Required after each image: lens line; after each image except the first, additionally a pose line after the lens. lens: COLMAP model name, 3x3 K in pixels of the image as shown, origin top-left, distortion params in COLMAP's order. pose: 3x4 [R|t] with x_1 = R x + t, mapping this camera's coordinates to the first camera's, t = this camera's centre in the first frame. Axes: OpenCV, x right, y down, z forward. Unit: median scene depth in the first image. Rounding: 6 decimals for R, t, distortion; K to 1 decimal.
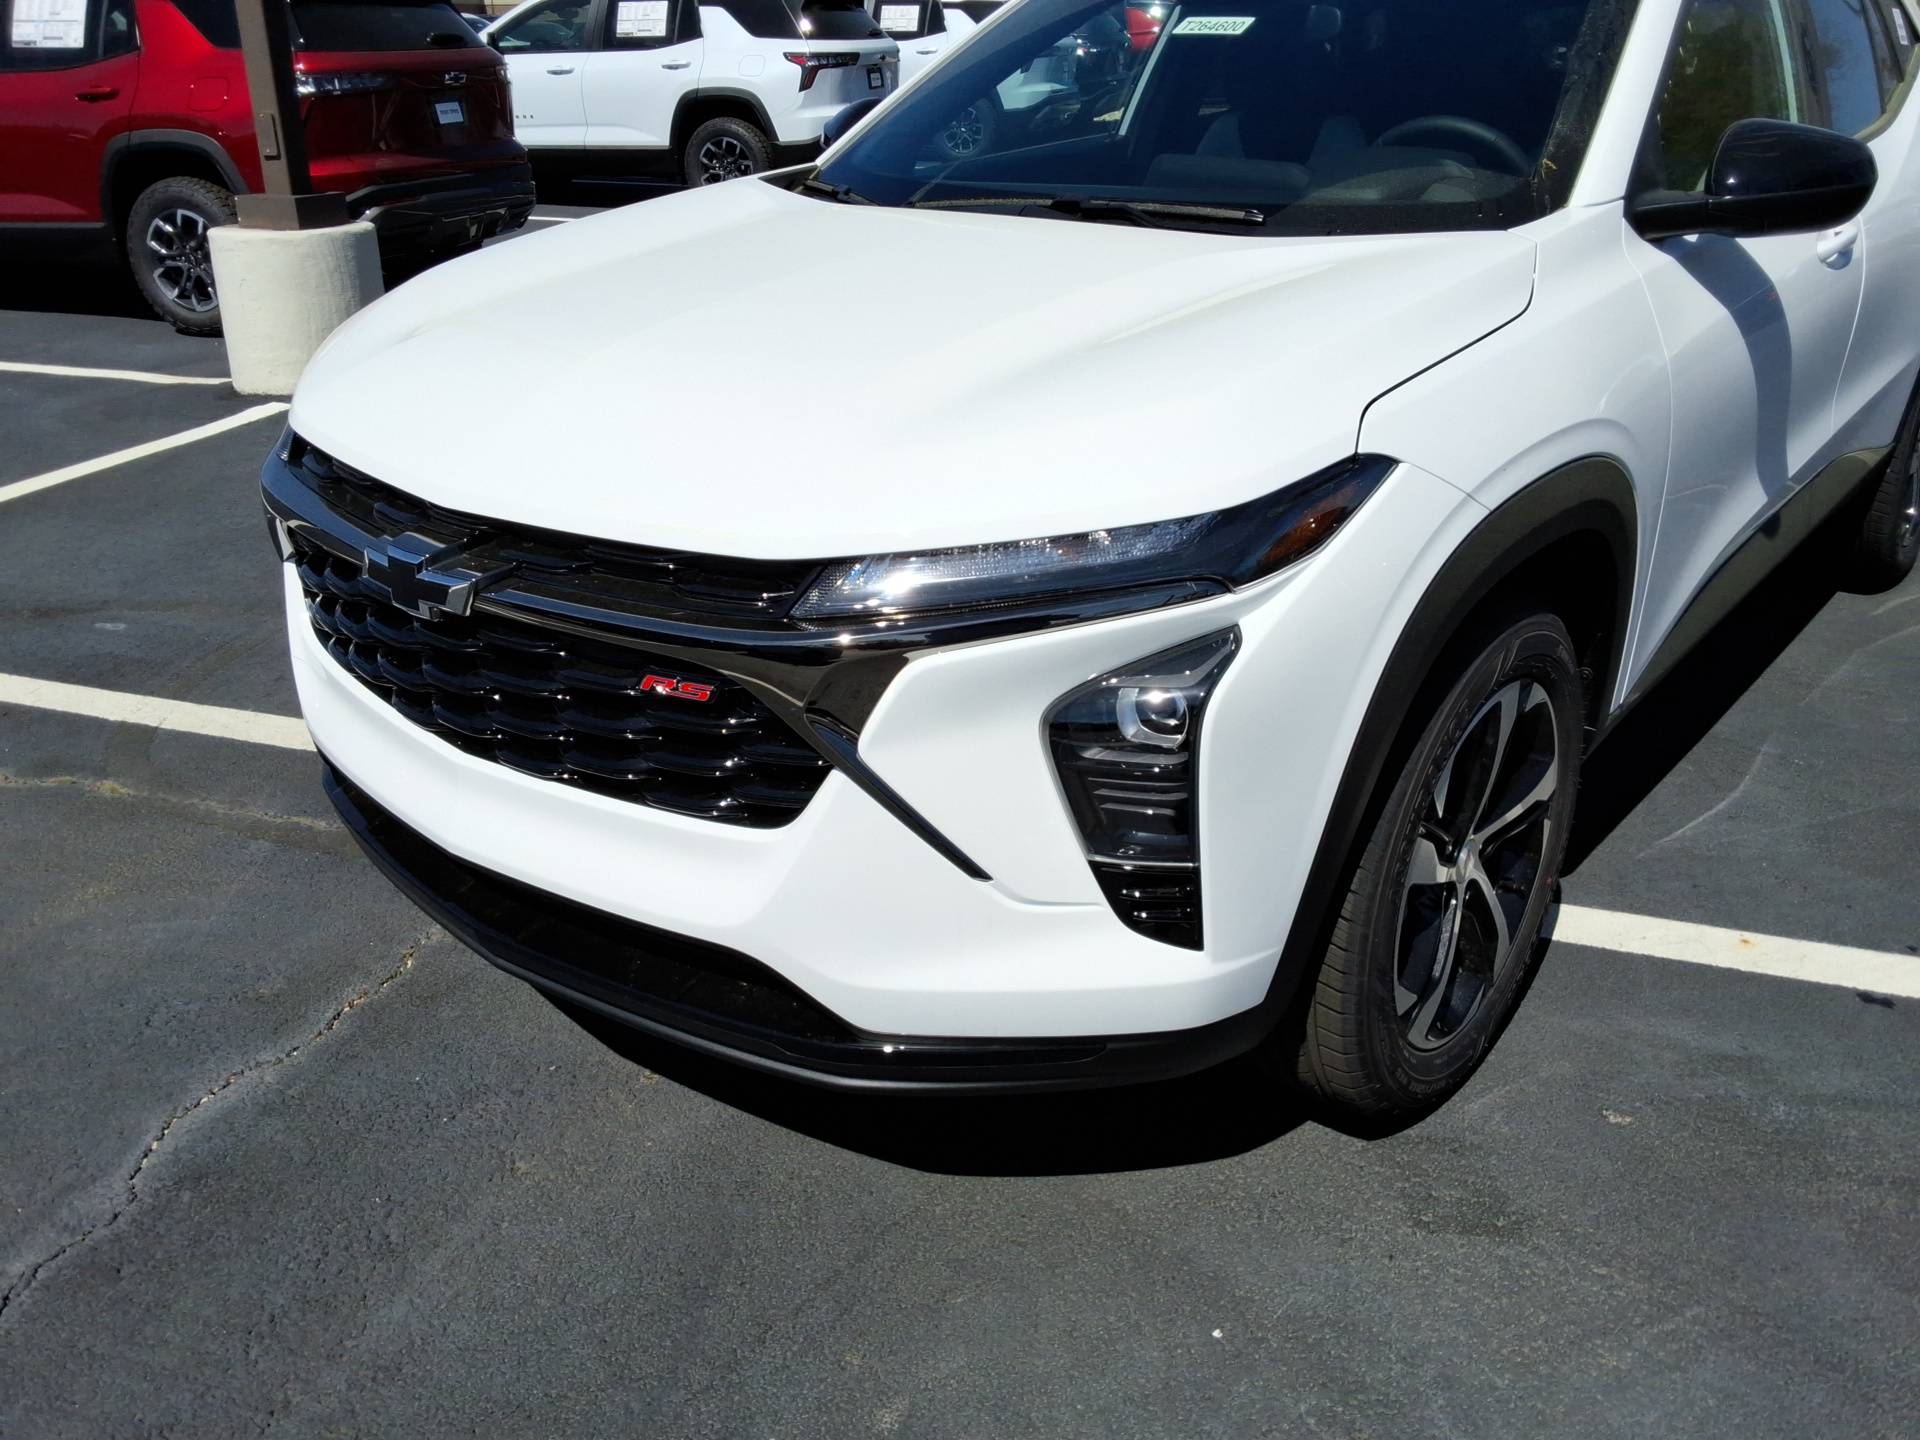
lens RADIAL K [[1534.8, 0, 965.0], [0, 1534.8, 700.0], [0, 0, 1]] dist [0.119269, -0.177112]
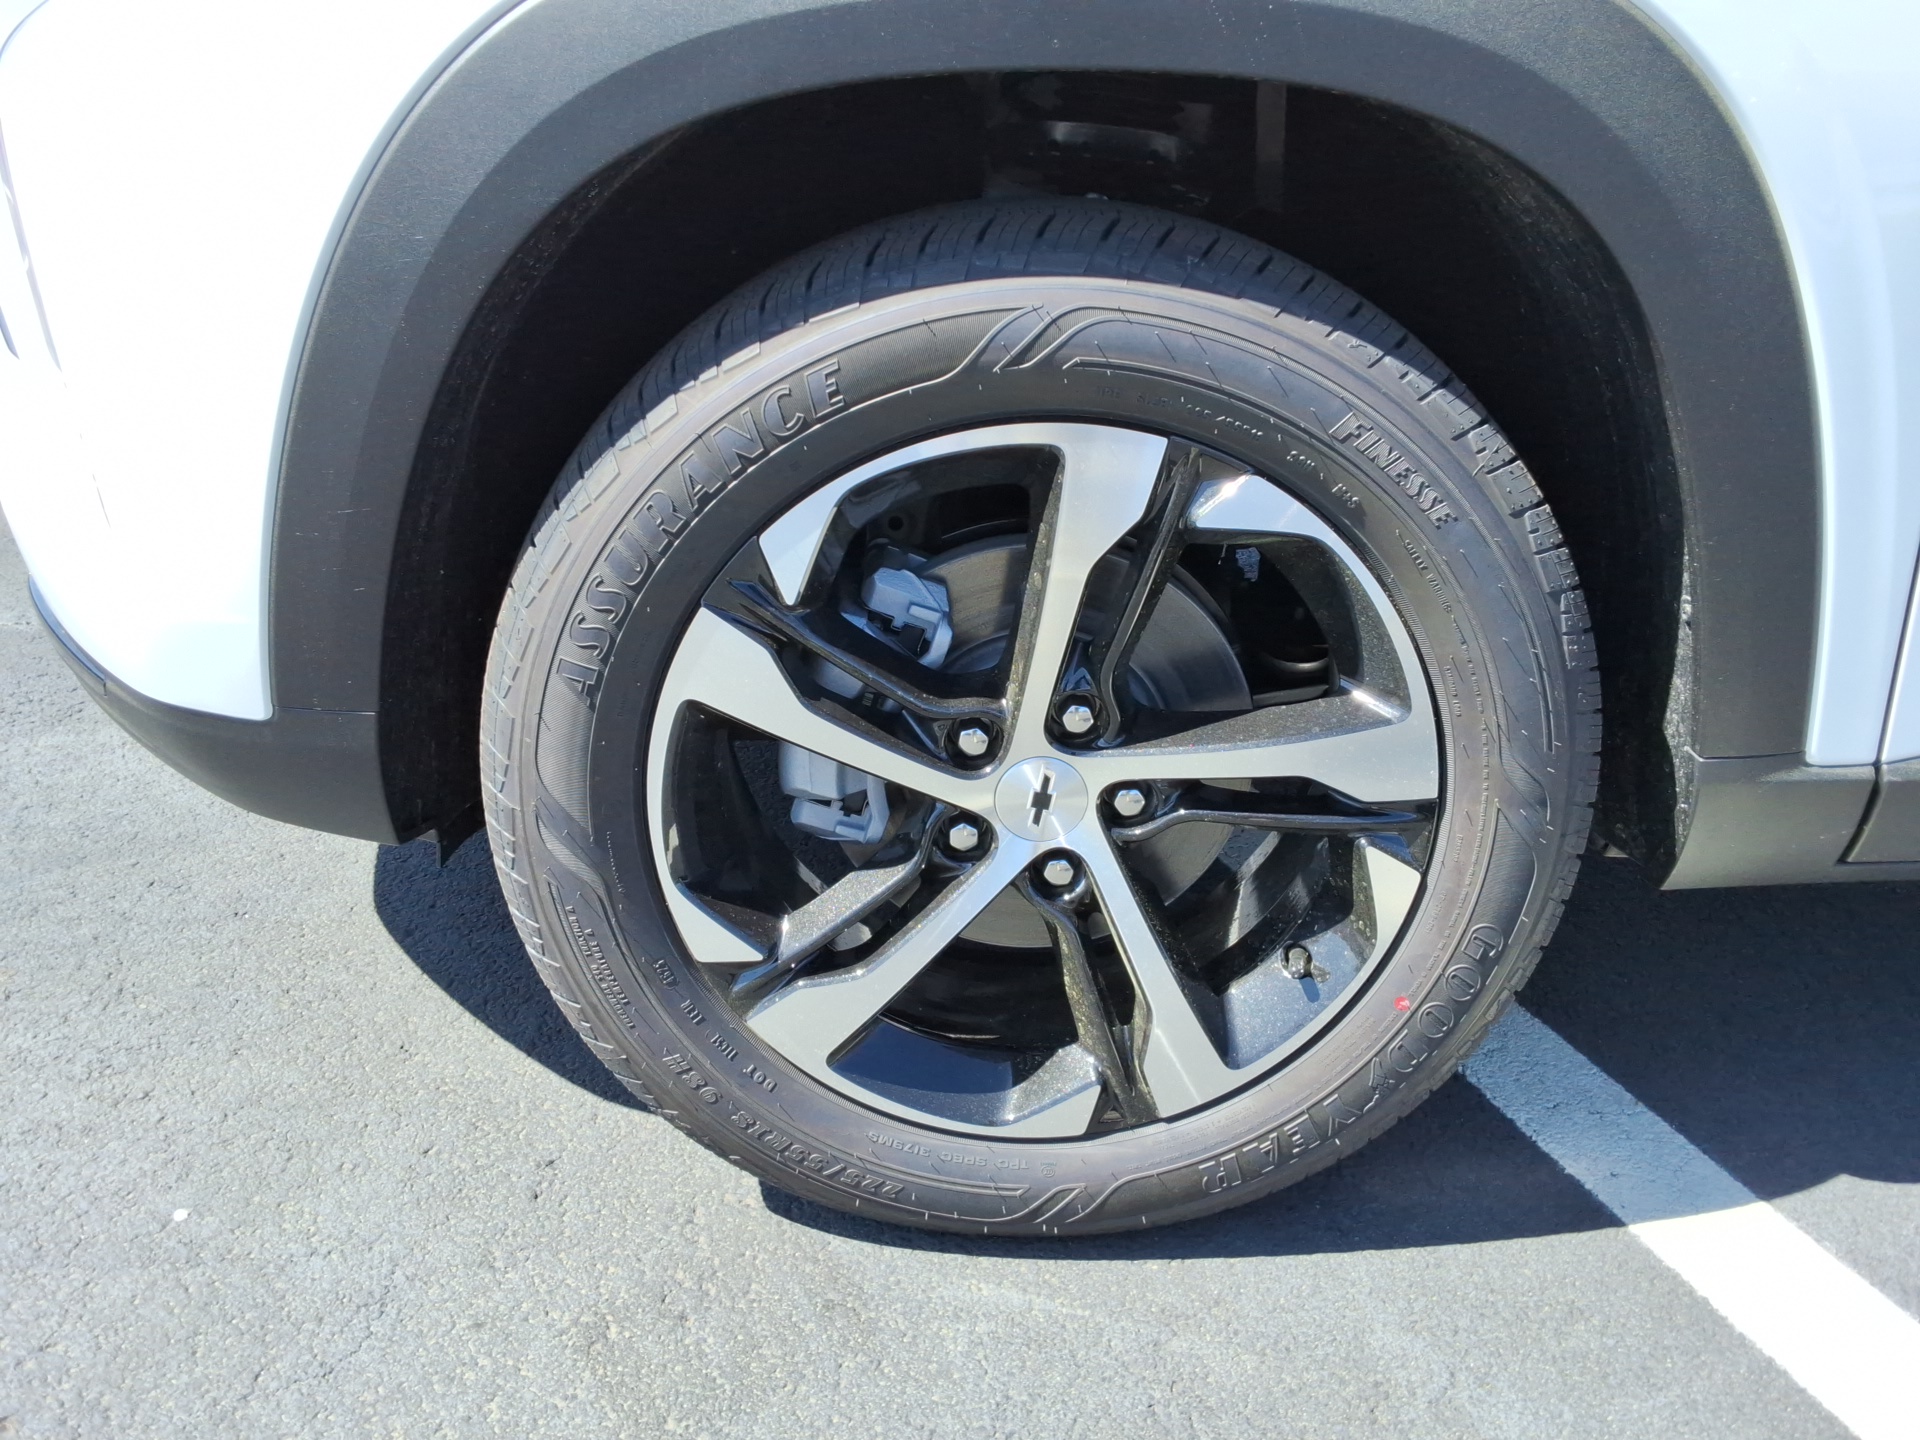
lens RADIAL K [[1534.8, 0, 981.1], [0, 1534.8, 691.5], [0, 0, 1]] dist [0.119269, -0.177112]
pose [[0.651669, 0.326011, -0.684868, 0.569487], [-0.342922, 0.932005, 0.117355, 0.018842], [0.676559, 0.158380, 0.719155, 0.568485]]
